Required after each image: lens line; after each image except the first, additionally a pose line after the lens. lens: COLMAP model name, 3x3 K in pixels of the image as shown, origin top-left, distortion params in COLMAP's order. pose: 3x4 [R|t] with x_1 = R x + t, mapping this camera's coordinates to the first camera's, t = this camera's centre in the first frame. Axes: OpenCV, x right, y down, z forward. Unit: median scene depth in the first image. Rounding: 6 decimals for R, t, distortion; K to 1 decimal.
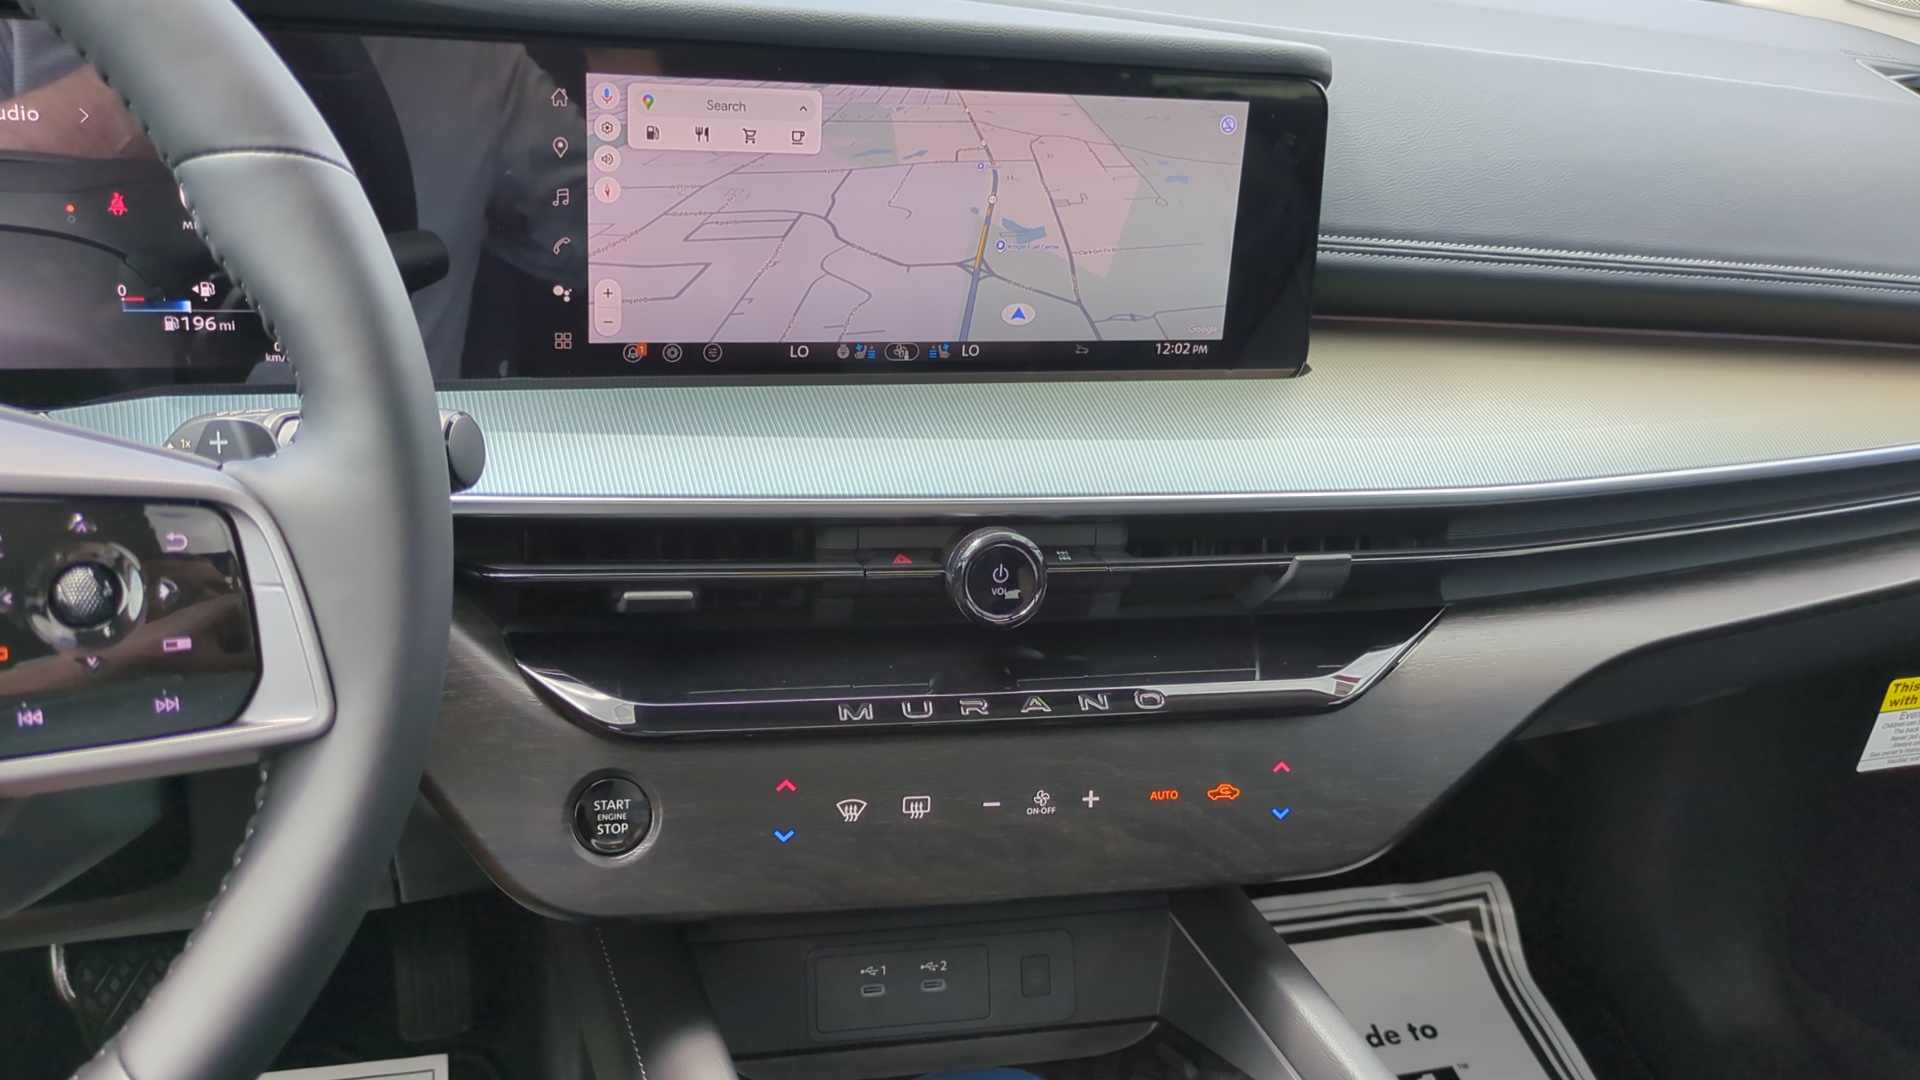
lens RADIAL K [[1642.9, 0, 954.6], [0, 1642.9, 517.9], [0, 0, 1]] dist [0.062960, -0.164308]
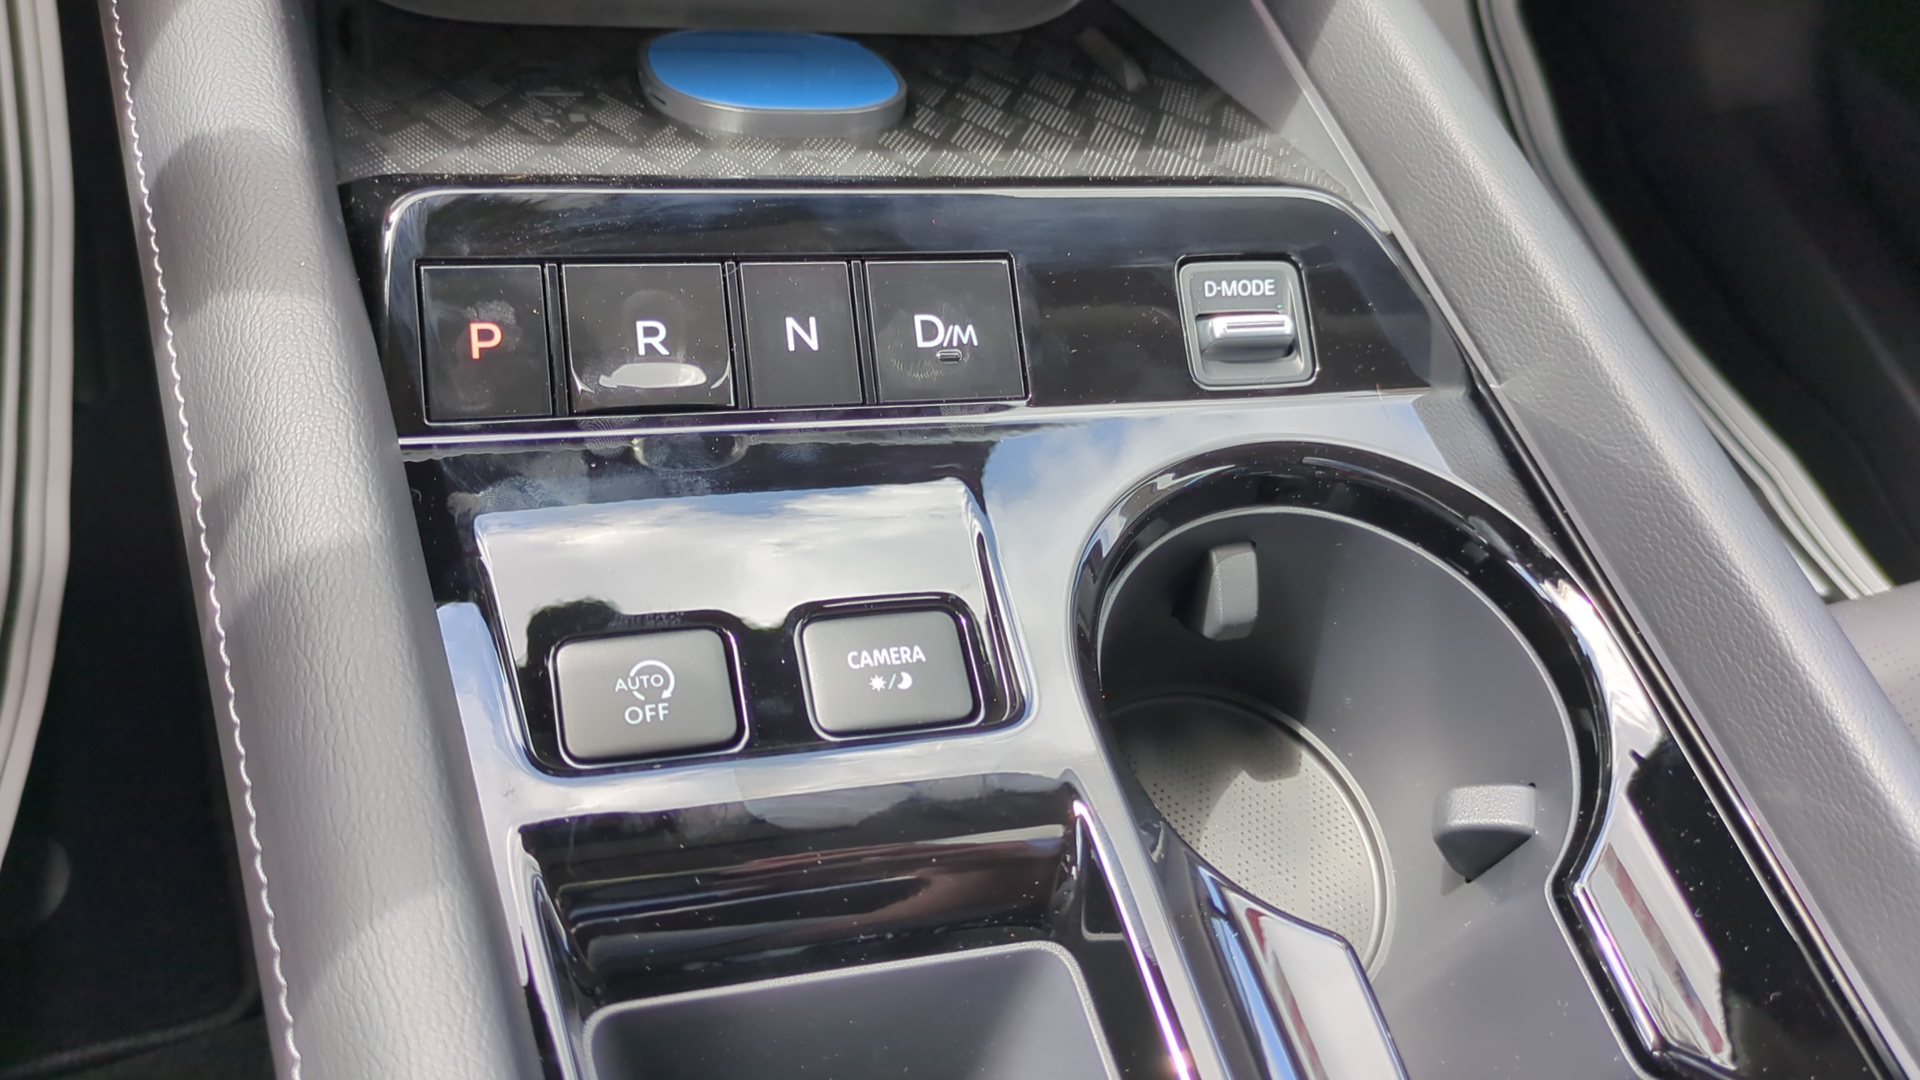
lens RADIAL K [[1642.9, 0, 954.6], [0, 1642.9, 517.9], [0, 0, 1]] dist [0.062960, -0.164308]
pose [[0.989597, 0.087751, 0.114005, 0.026192], [-0.136680, 0.820768, 0.554670, 0.151717], [-0.044899, -0.564482, 0.824223, 0.445800]]
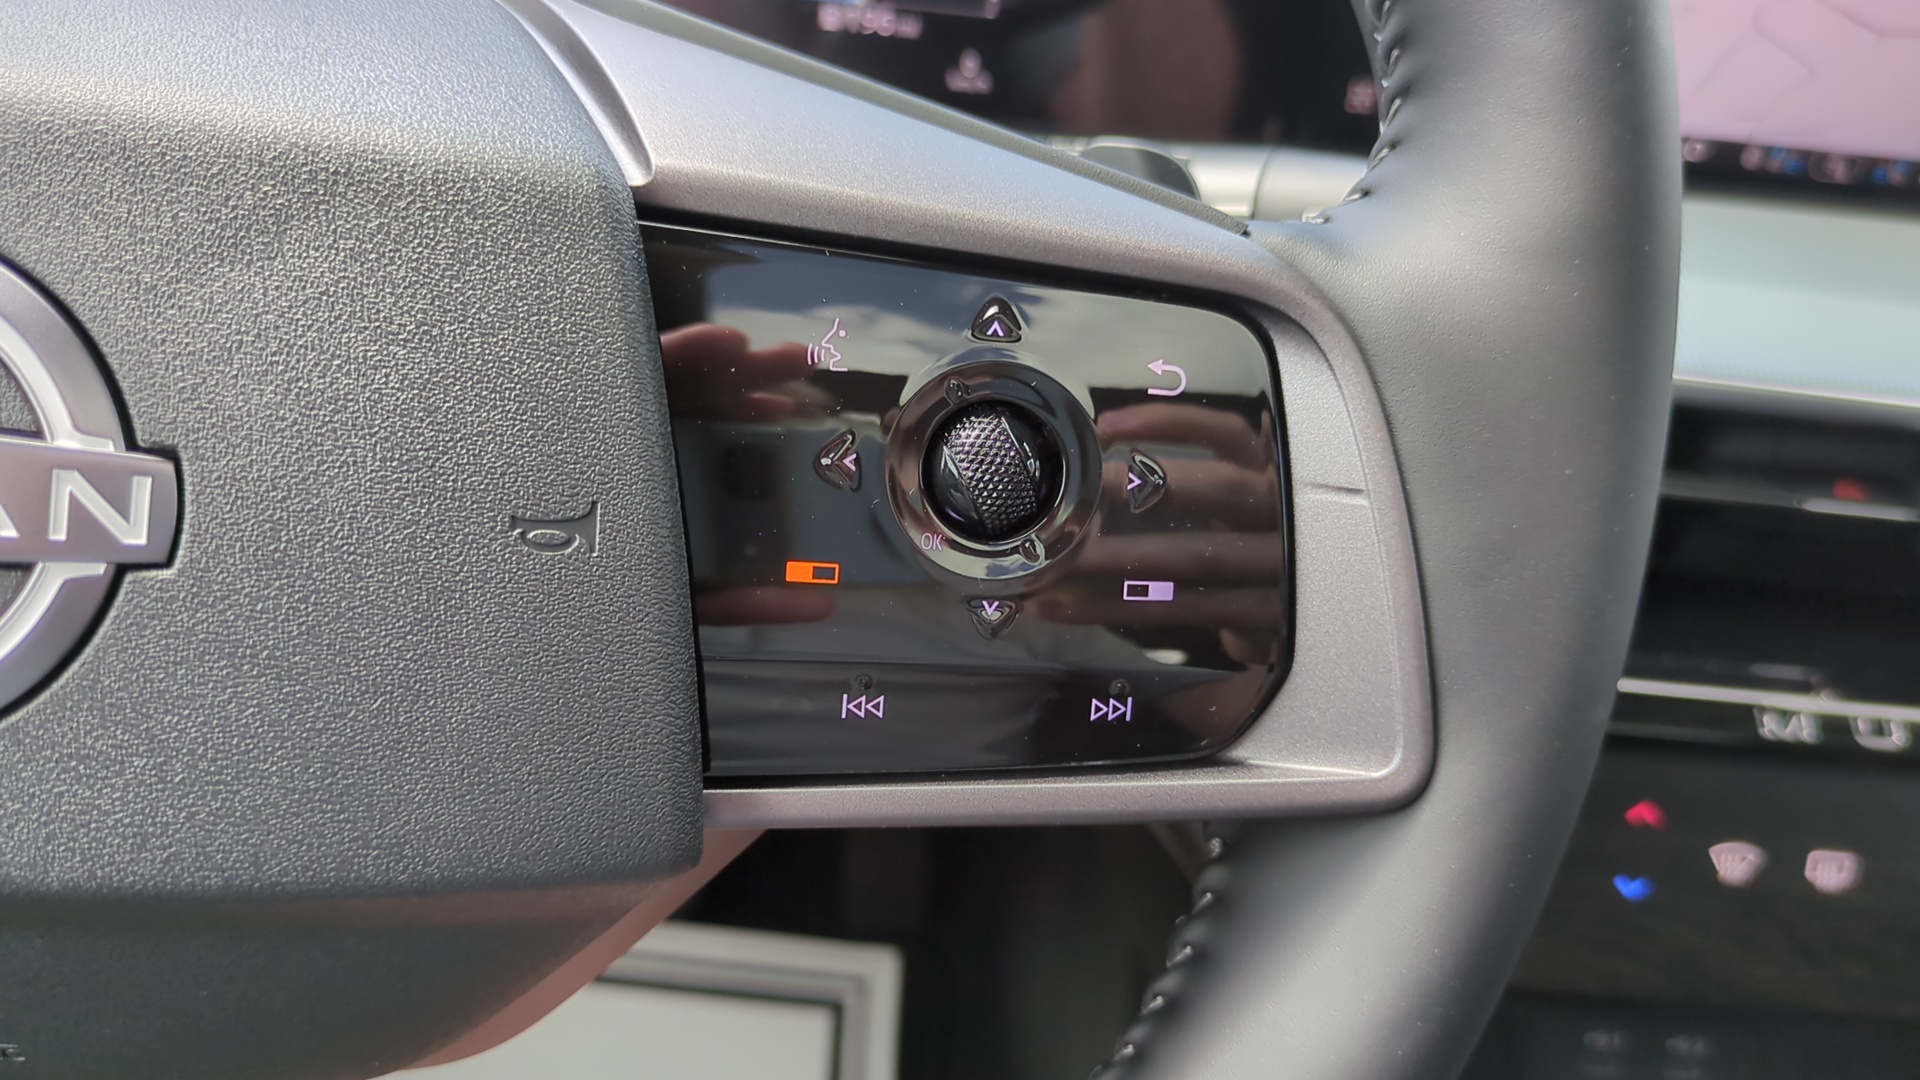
lens RADIAL K [[1642.9, 0, 954.6], [0, 1642.9, 517.9], [0, 0, 1]] dist [0.062960, -0.164308]
pose [[0.977208, 0.127153, -0.169993, -0.255952], [-0.109809, 0.988086, 0.107836, 0.005161], [0.181679, -0.086712, 0.979527, 0.294556]]
